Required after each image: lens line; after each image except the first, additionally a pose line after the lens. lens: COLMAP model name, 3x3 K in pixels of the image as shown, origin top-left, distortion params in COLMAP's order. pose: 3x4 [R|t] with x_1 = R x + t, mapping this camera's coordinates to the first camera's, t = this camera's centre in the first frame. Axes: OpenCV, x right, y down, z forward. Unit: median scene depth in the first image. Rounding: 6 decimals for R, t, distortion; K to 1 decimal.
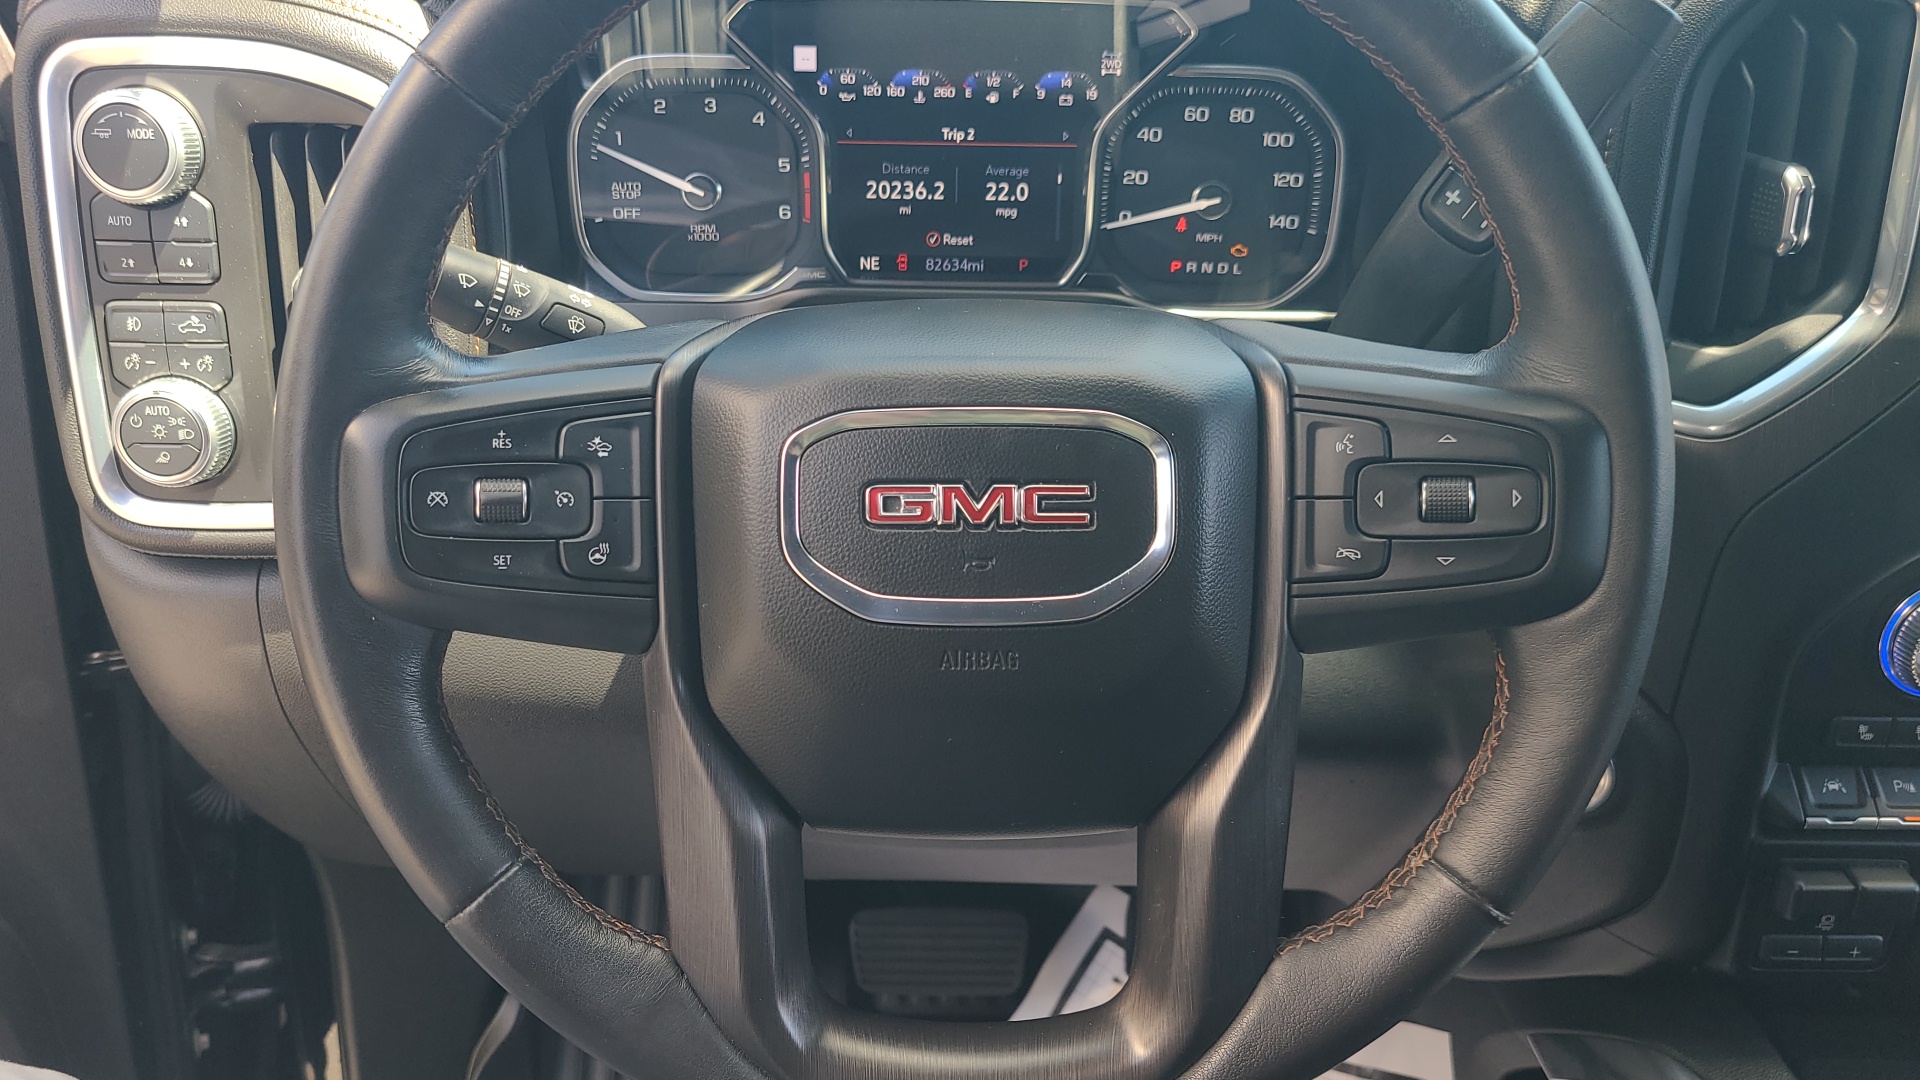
lens RADIAL K [[1480.2, 0, 936.3], [0, 1480.2, 537.6], [0, 0, 1]] dist [0.041364, -0.039672]
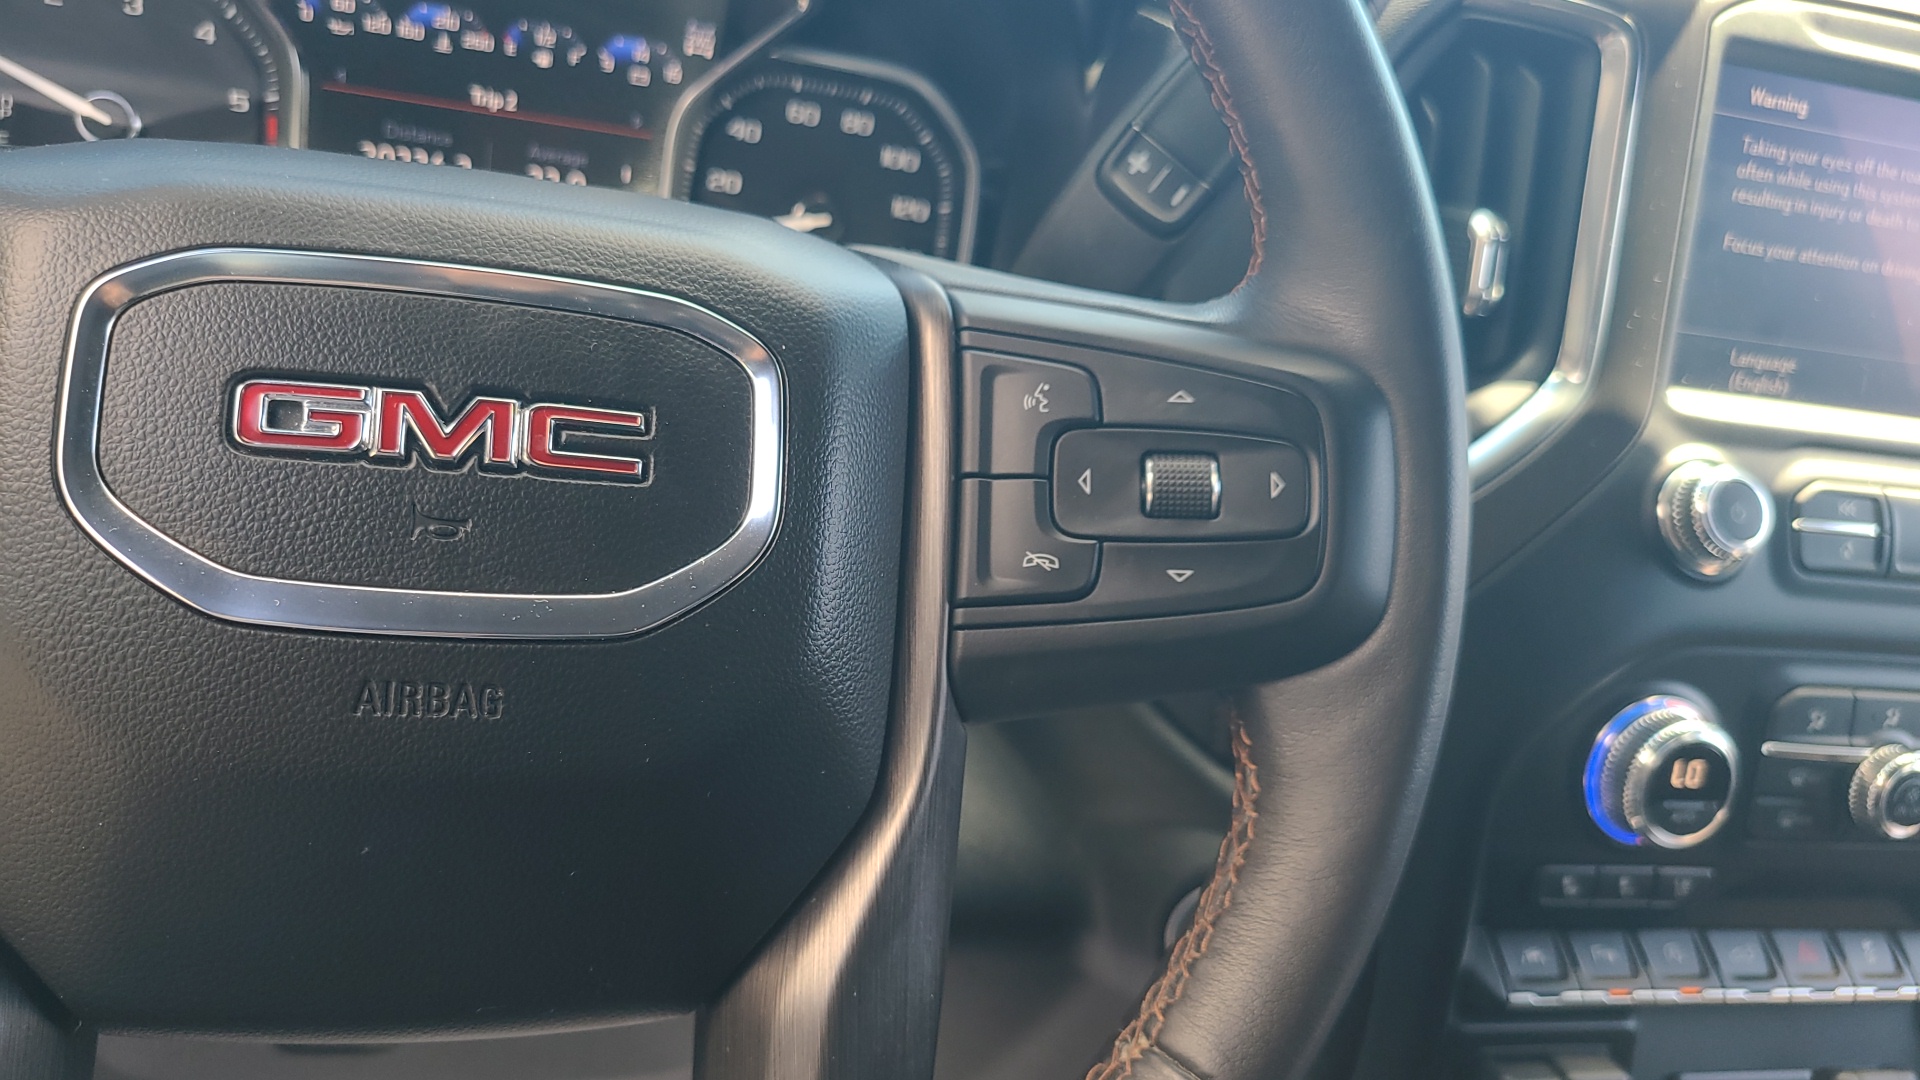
lens RADIAL K [[1489.4, 0, 934.0], [0, 1489.4, 528.2], [0, 0, 1]] dist [0.004403, -0.007584]
pose [[0.957660, 0.063354, 0.280843, 0.030881], [-0.017037, 0.986249, -0.164386, 0.067561], [-0.287396, 0.152641, 0.945571, 0.252570]]
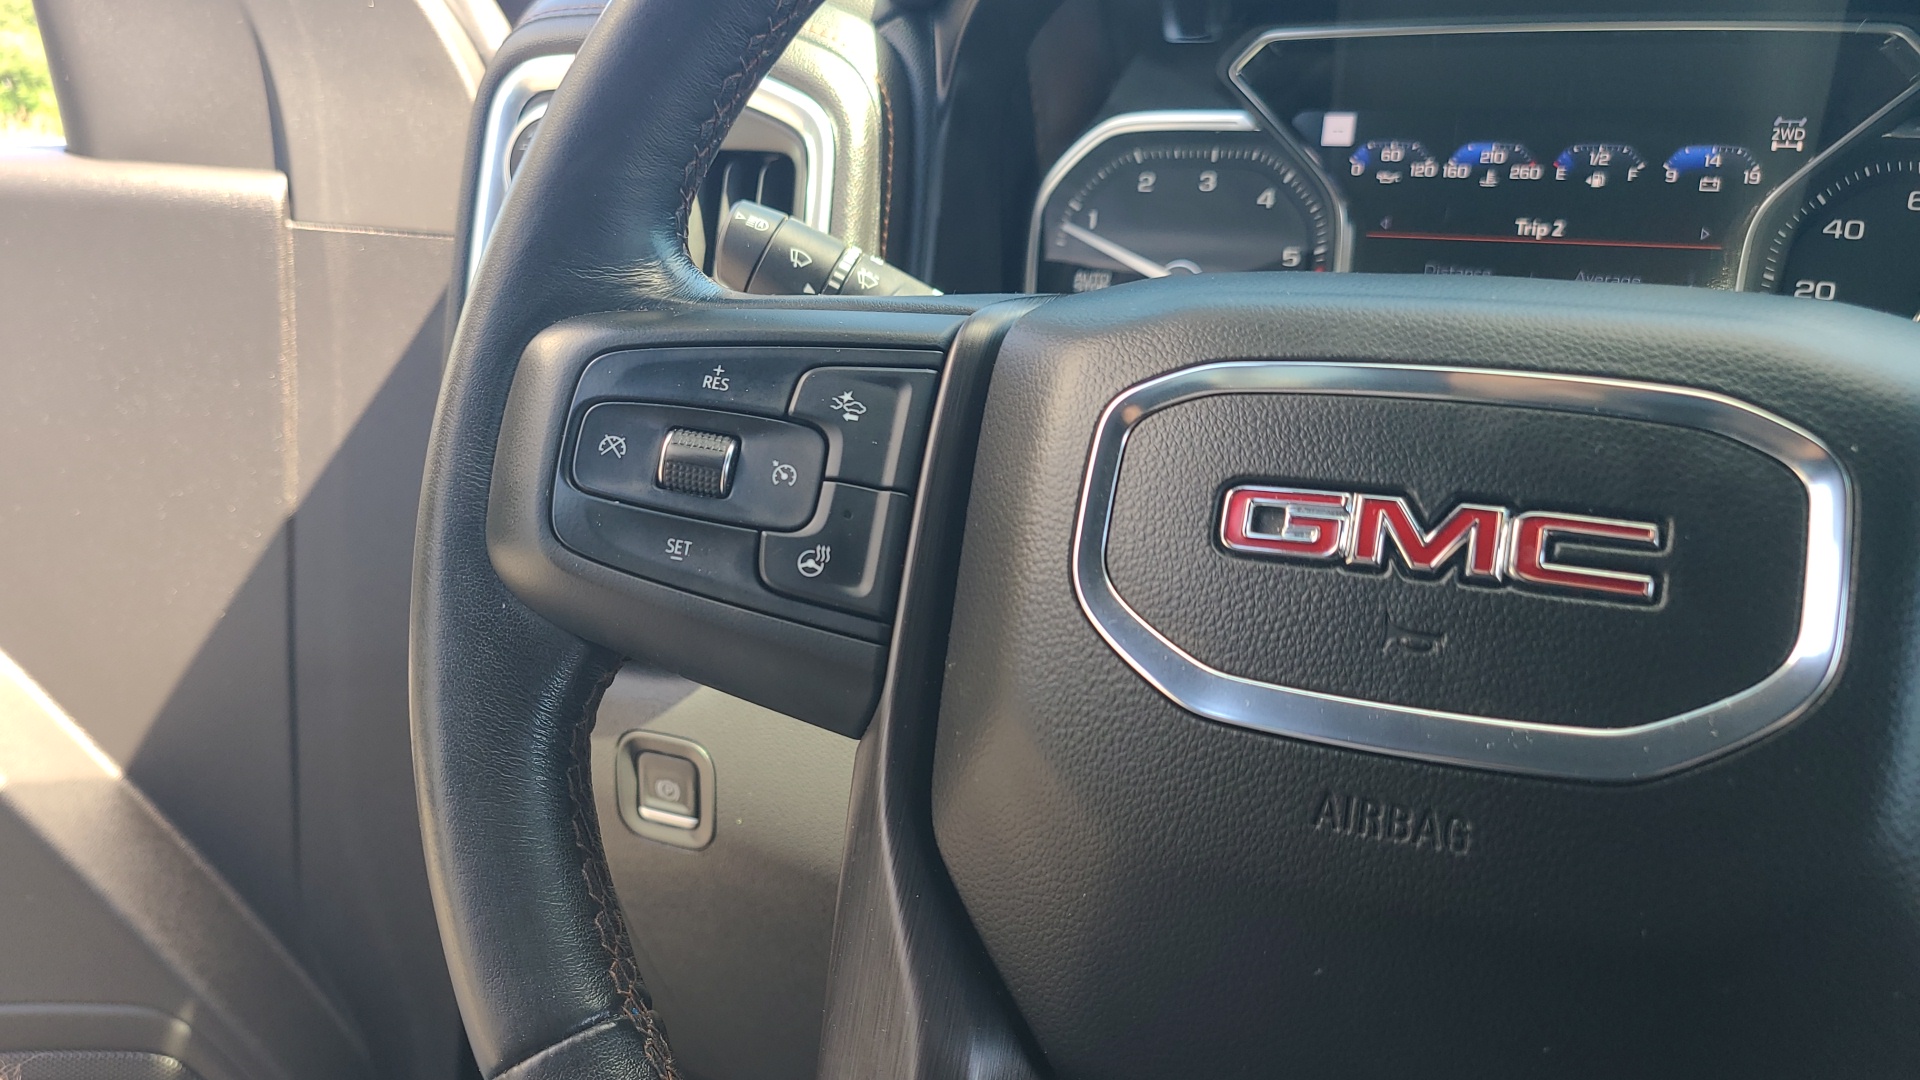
lens RADIAL K [[1480.2, 0, 936.3], [0, 1480.2, 537.6], [0, 0, 1]] dist [0.041364, -0.039672]
pose [[0.913341, 0.106317, -0.393071, 0.048980], [-0.193730, 0.962517, -0.189812, 0.073137], [0.358158, 0.249513, 0.899703, 0.276700]]
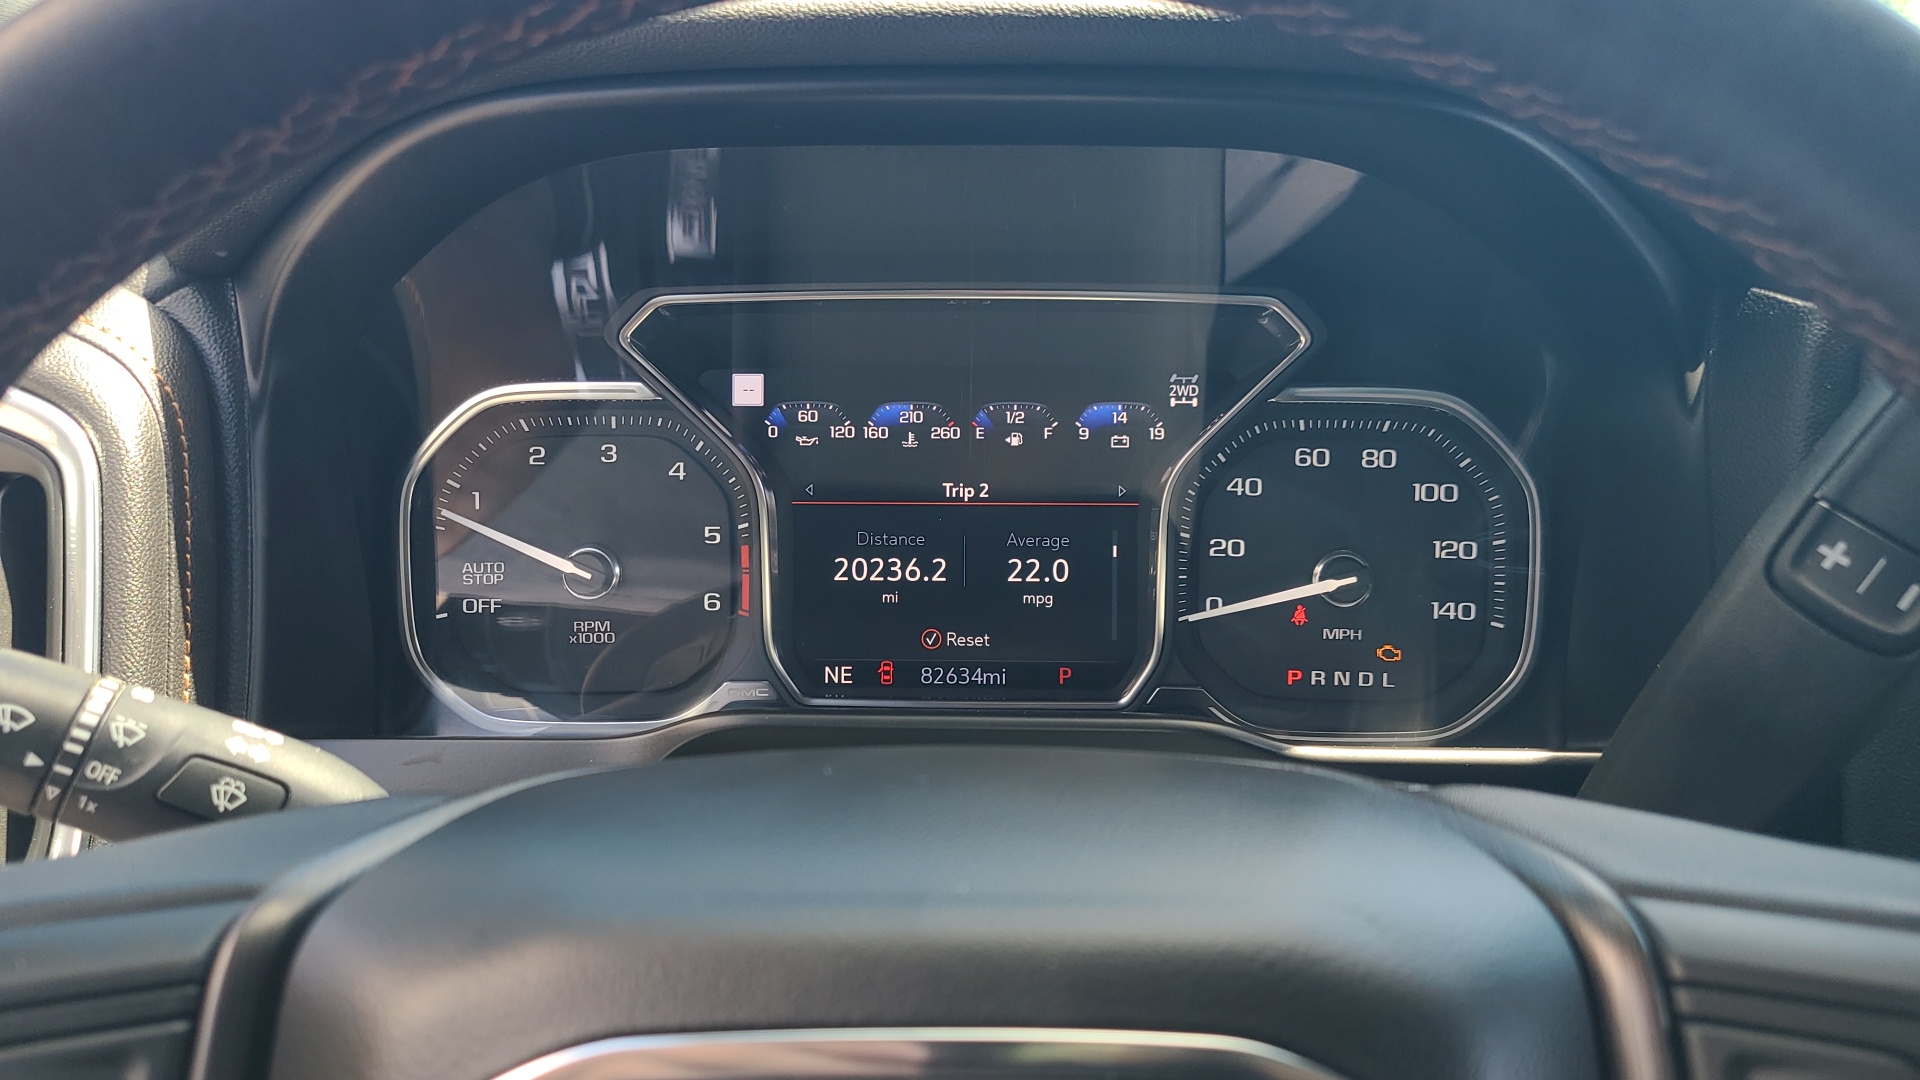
lens RADIAL K [[1446.3, 0, 950.3], [0, 1446.3, 537.1], [0, 0, 1]] dist [0.037232, -0.031500]
pose [[0.999324, -0.009725, -0.035456, 0.031811], [-0.000233, 0.962686, -0.270621, -0.069110], [0.036765, 0.270446, 0.962033, 0.362190]]
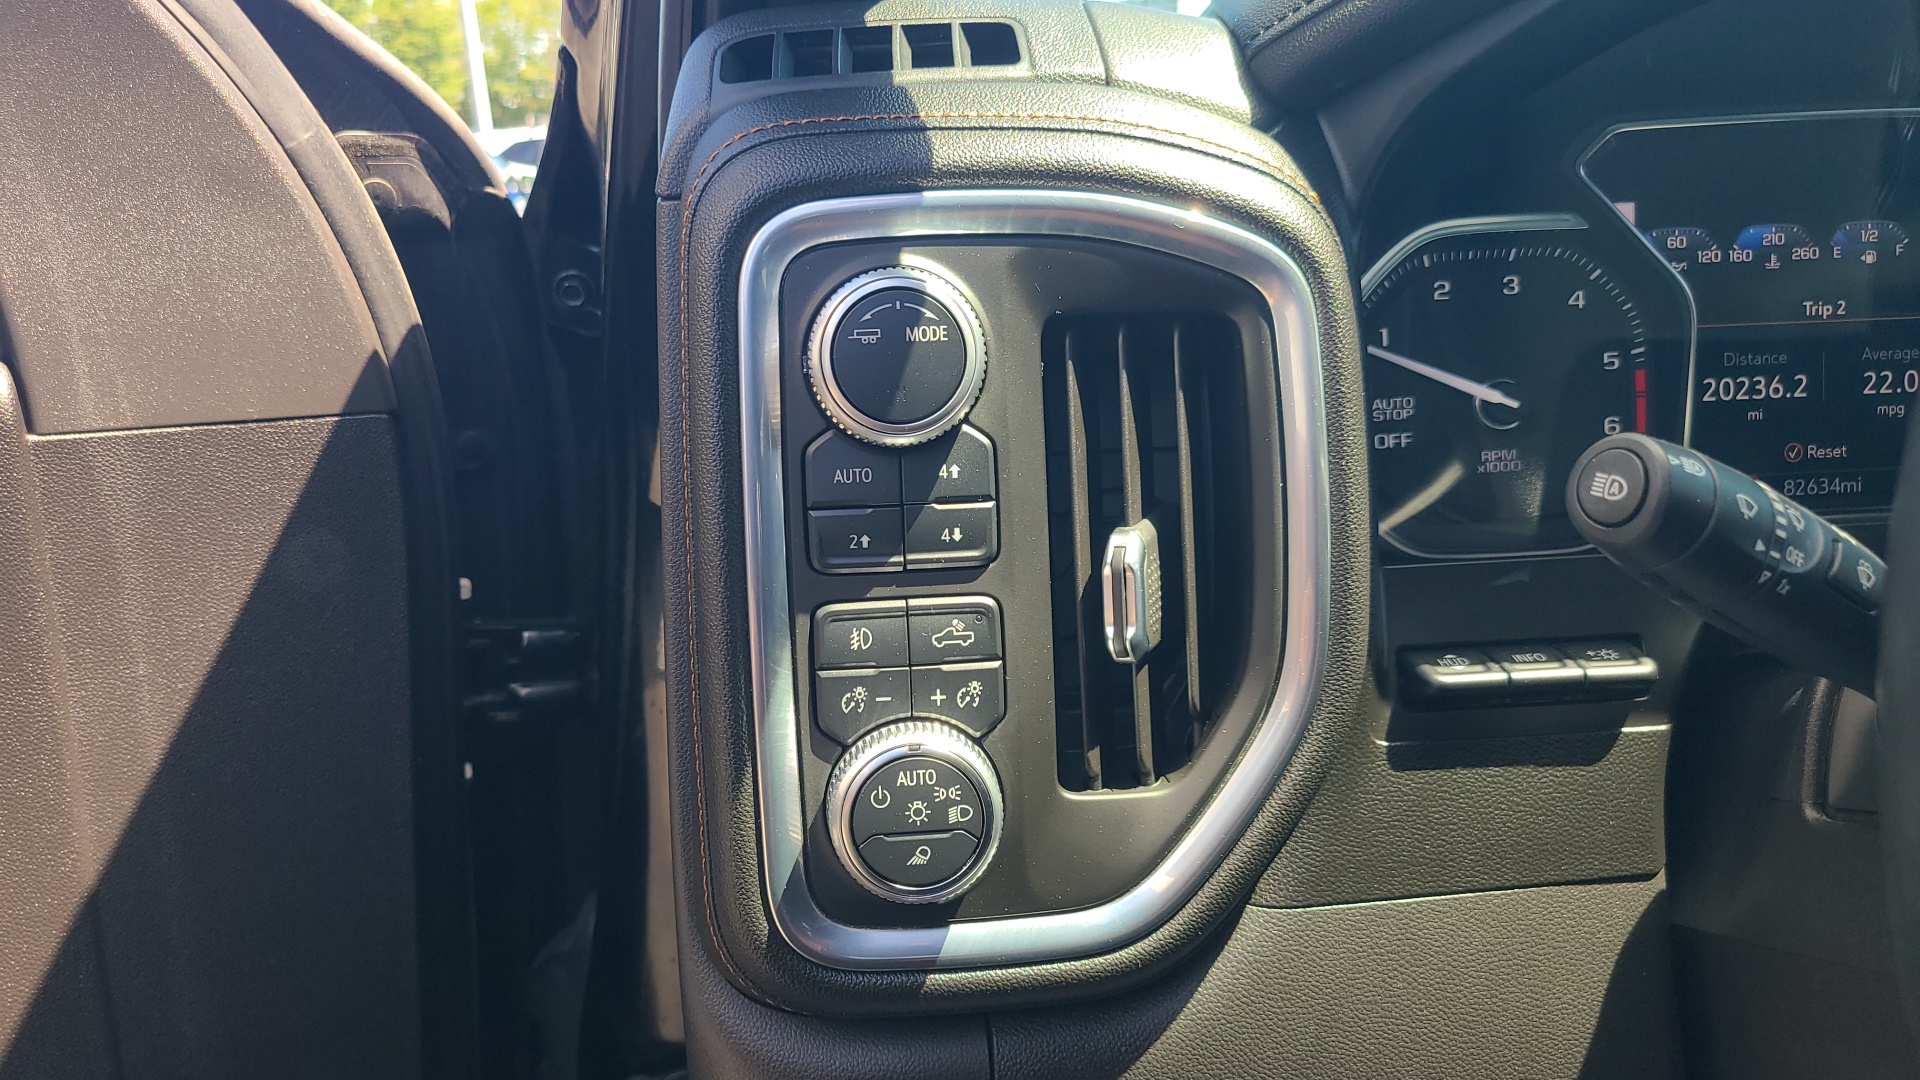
lens RADIAL K [[1481.5, 0, 899.4], [0, 1481.5, 516.9], [0, 0, 1]] dist [0.029629, -0.005955]
pose [[0.994655, -0.061542, 0.082909, -0.509689], [0.077855, 0.974443, -0.210714, -0.055201], [-0.067822, 0.216042, 0.974026, 0.348928]]
